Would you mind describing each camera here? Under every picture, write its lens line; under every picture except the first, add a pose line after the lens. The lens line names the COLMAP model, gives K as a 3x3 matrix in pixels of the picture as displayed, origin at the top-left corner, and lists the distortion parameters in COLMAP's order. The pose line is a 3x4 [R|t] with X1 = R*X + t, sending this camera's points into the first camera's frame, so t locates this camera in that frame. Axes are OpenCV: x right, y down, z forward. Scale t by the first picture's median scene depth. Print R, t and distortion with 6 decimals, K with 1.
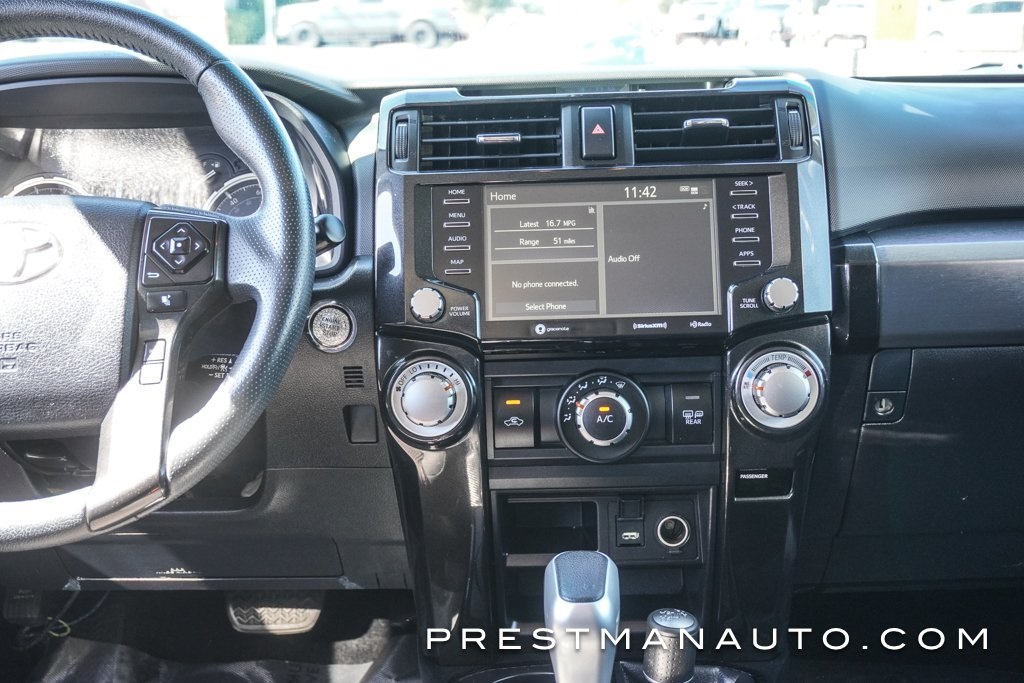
lens RADIAL K [[1263.3, 0, 508.7], [0, 1263.3, 337.9], [0, 0, 1]] dist [0.006730, 0.000000]
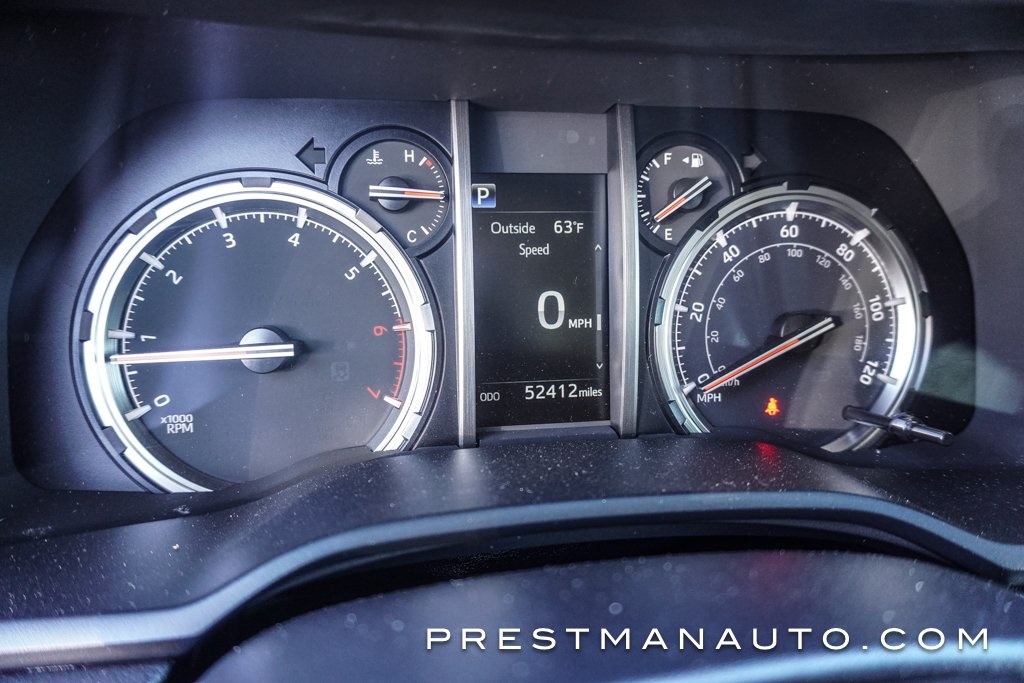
lens RADIAL K [[693.8, 0, 514.1], [0, 693.8, 337.4], [0, 0, 1]] dist [-0.044752, 0.037415]
pose [[0.984668, -0.017986, 0.173511, -0.376650], [-0.016230, 0.980910, 0.193785, -0.142373], [-0.173684, -0.193630, 0.965578, 0.906858]]
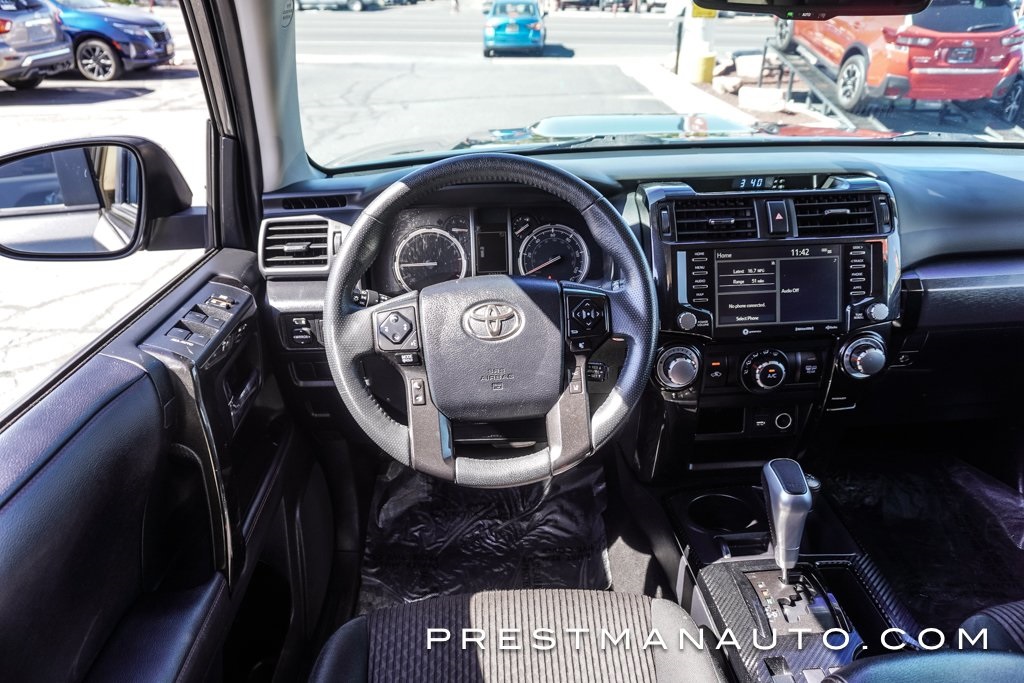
lens RADIAL K [[693.8, 0, 512.0], [0, 693.8, 341.0], [0, 0, 1]] dist [-0.044752, 0.037415]
pose [[0.996926, -0.029461, 0.072602, -0.374300], [0.012137, 0.973496, 0.228381, -0.220146], [-0.077406, -0.226798, 0.970861, 0.061576]]
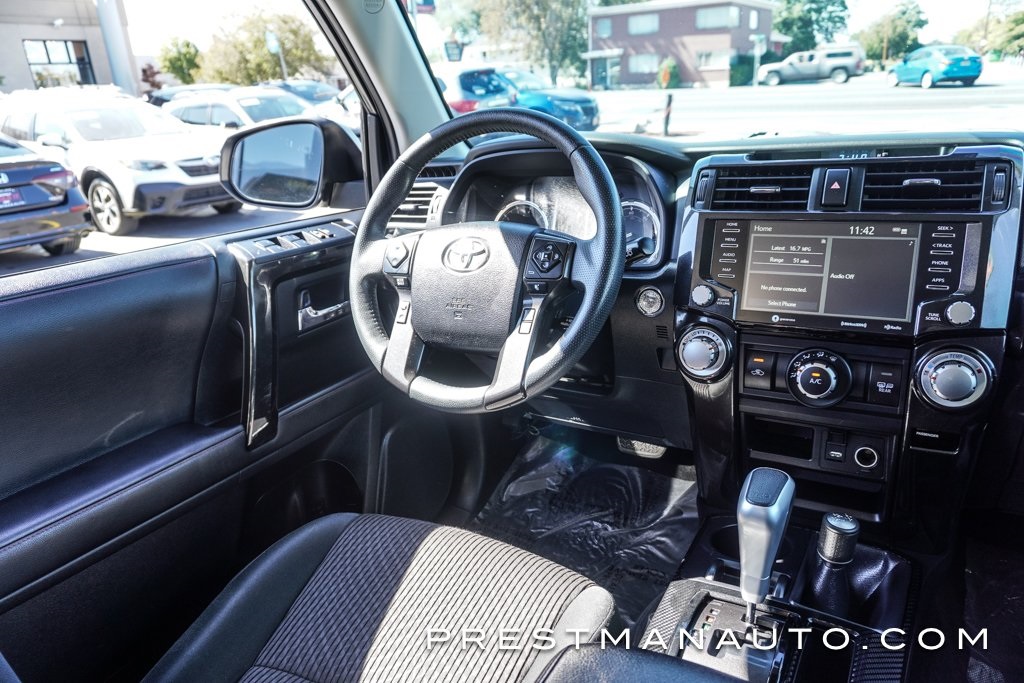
lens RADIAL K [[693.8, 0, 505.5], [0, 693.8, 343.7], [0, 0, 1]] dist [-0.044752, 0.037415]
pose [[0.869109, 0.124028, -0.478817, 0.142093], [-0.060916, 0.987521, 0.145228, -0.076825], [0.490854, -0.097051, 0.865819, 0.110983]]
